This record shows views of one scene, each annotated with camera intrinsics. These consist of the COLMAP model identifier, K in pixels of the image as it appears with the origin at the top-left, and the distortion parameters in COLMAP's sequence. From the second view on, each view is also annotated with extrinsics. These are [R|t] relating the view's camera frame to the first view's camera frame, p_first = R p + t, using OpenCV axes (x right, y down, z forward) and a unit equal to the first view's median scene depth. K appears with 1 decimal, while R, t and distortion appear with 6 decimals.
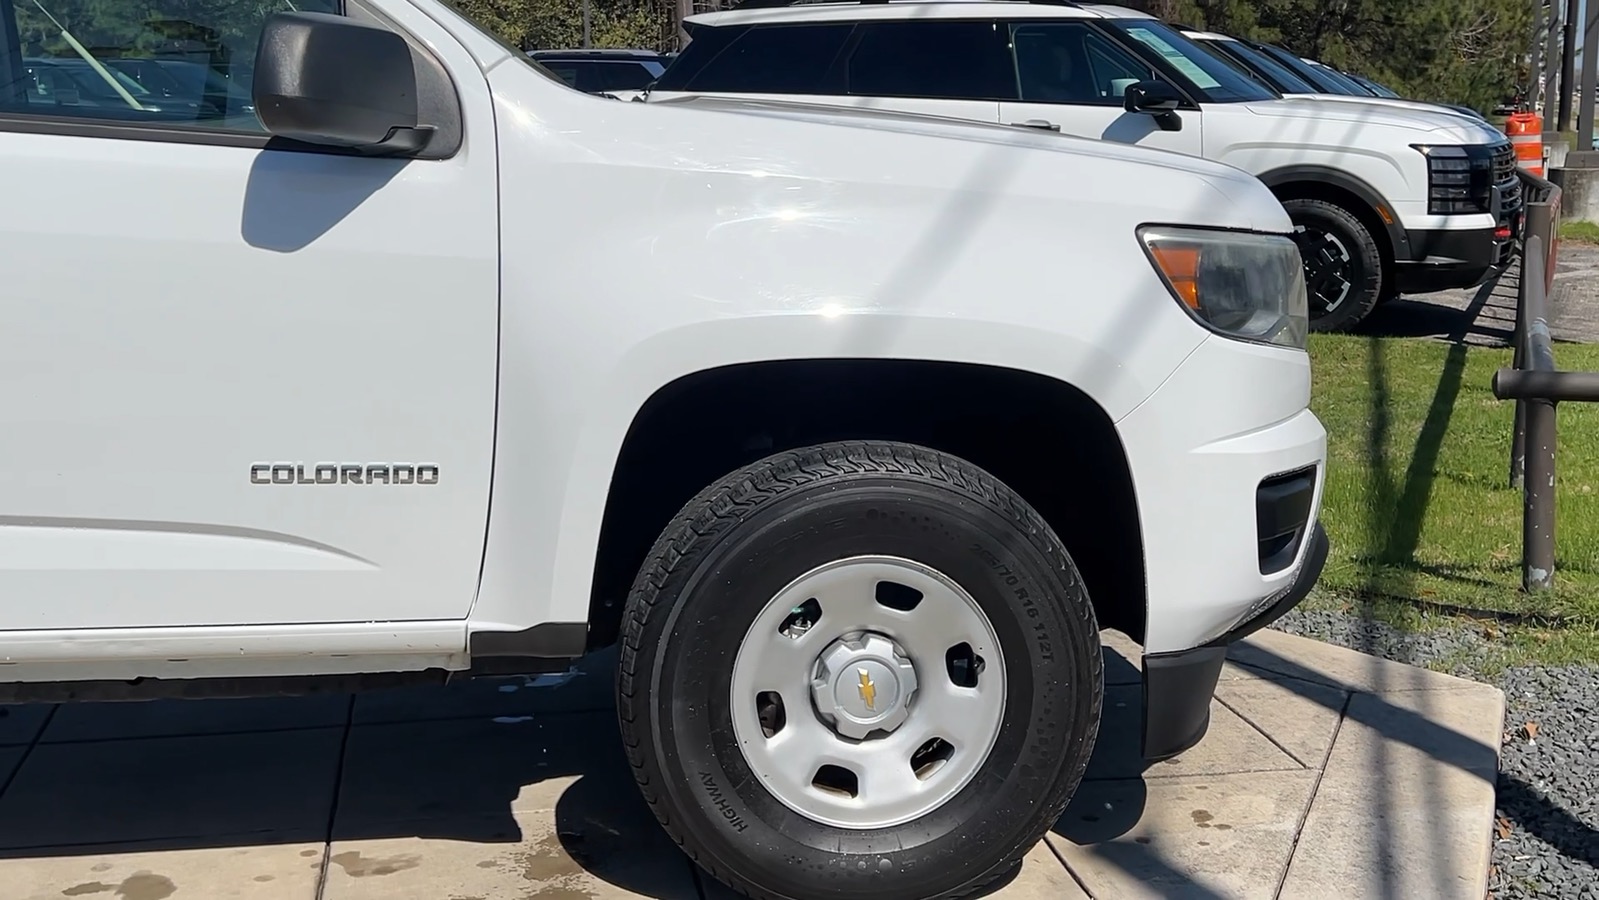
lens RADIAL K [[2029.0, 0, 800.8], [0, 2029.0, 447.0], [0, 0, 1]] dist [0.204074, -0.702031]
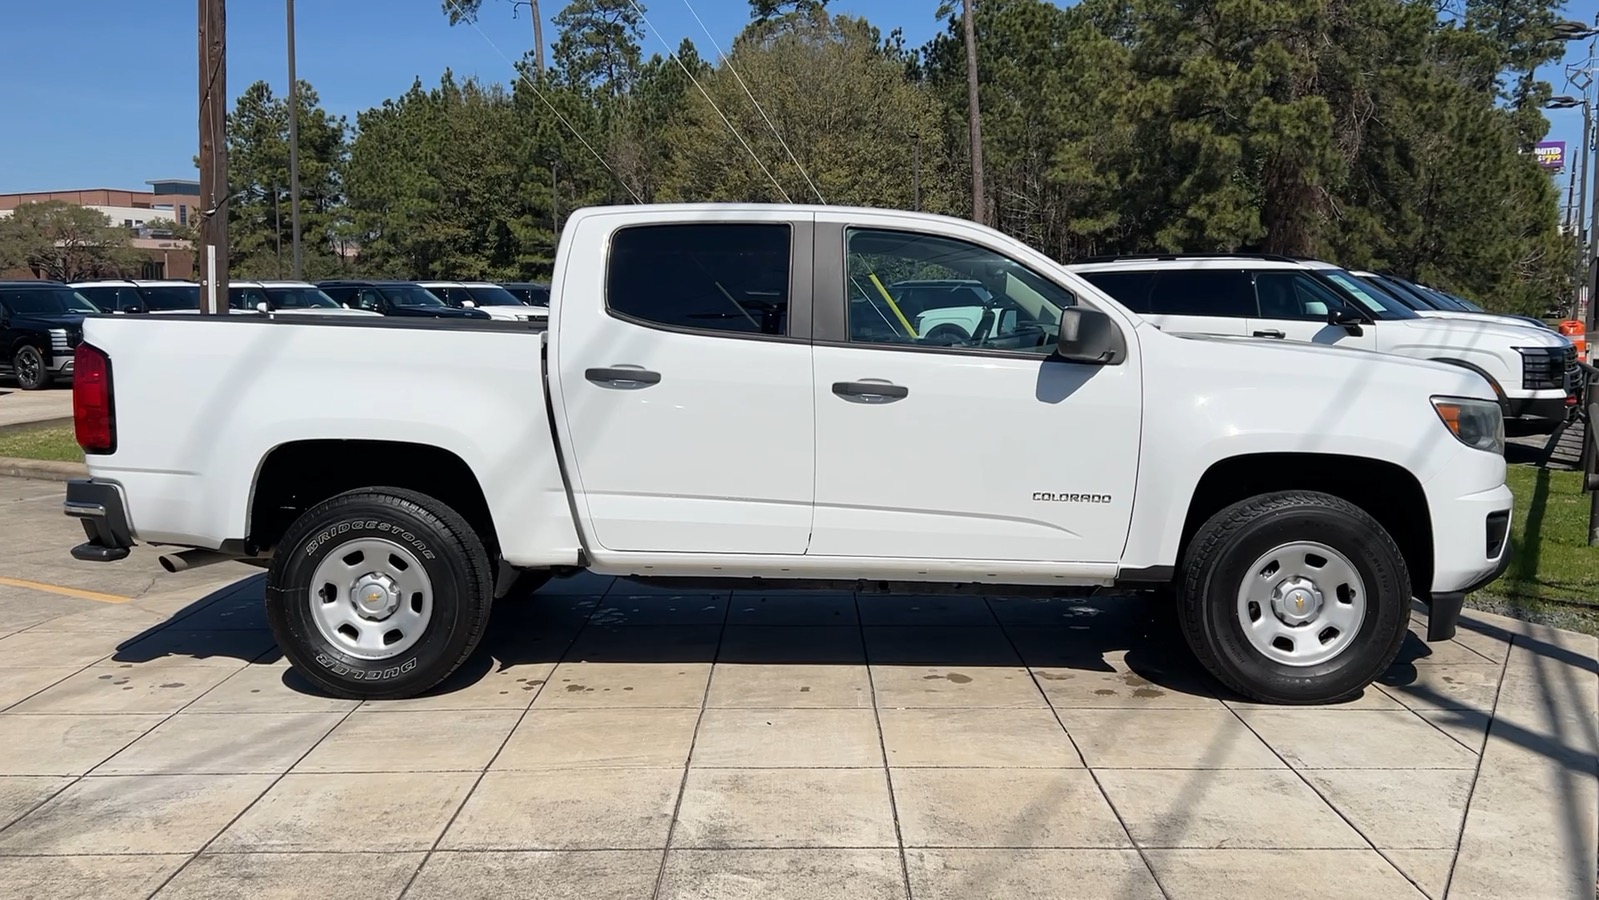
lens RADIAL K [[1365.0, 0, 797.4], [0, 1365.0, 445.2], [0, 0, 1]] dist [0.074151, -0.116239]
pose [[0.985562, 0.019596, -0.168176, -0.190492], [-0.030467, 0.997592, -0.062306, 0.043054], [0.166550, 0.066530, 0.983786, -0.426650]]
